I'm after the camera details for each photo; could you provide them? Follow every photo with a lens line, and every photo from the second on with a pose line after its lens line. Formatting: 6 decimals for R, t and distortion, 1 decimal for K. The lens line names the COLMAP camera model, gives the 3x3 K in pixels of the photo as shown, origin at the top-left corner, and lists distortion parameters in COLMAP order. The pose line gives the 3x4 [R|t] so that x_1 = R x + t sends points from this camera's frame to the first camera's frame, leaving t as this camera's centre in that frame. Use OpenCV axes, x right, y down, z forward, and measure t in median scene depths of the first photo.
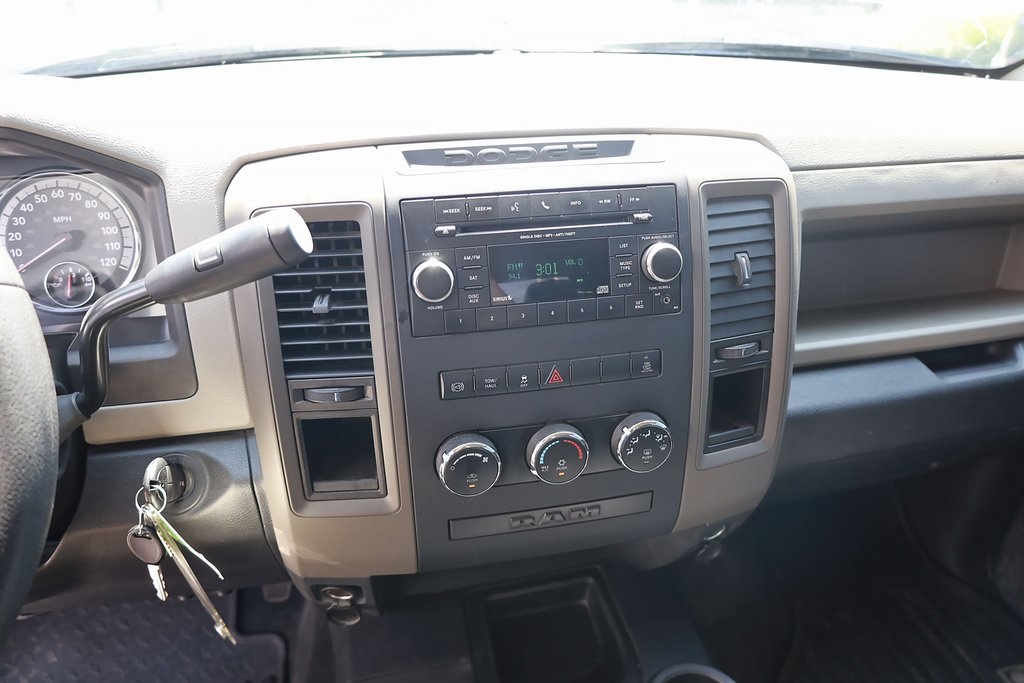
lens RADIAL K [[716.0, 0, 517.5], [0, 716.0, 344.7], [0, 0, 1]] dist [-0.006726, -0.004660]
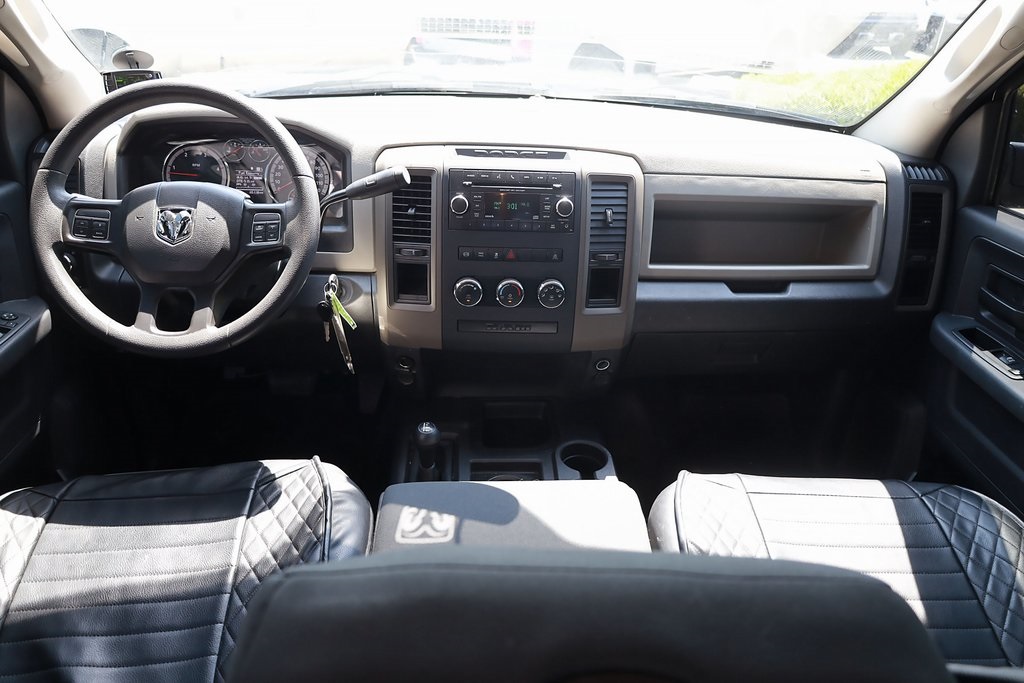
lens RADIAL K [[716.0, 0, 517.1], [0, 716.0, 346.1], [0, 0, 1]] dist [-0.006726, -0.004660]
pose [[0.986153, 0.110292, -0.123847, 0.361181], [-0.112000, 0.993684, -0.006893, 0.322868], [0.122305, 0.020668, 0.992277, -1.132085]]
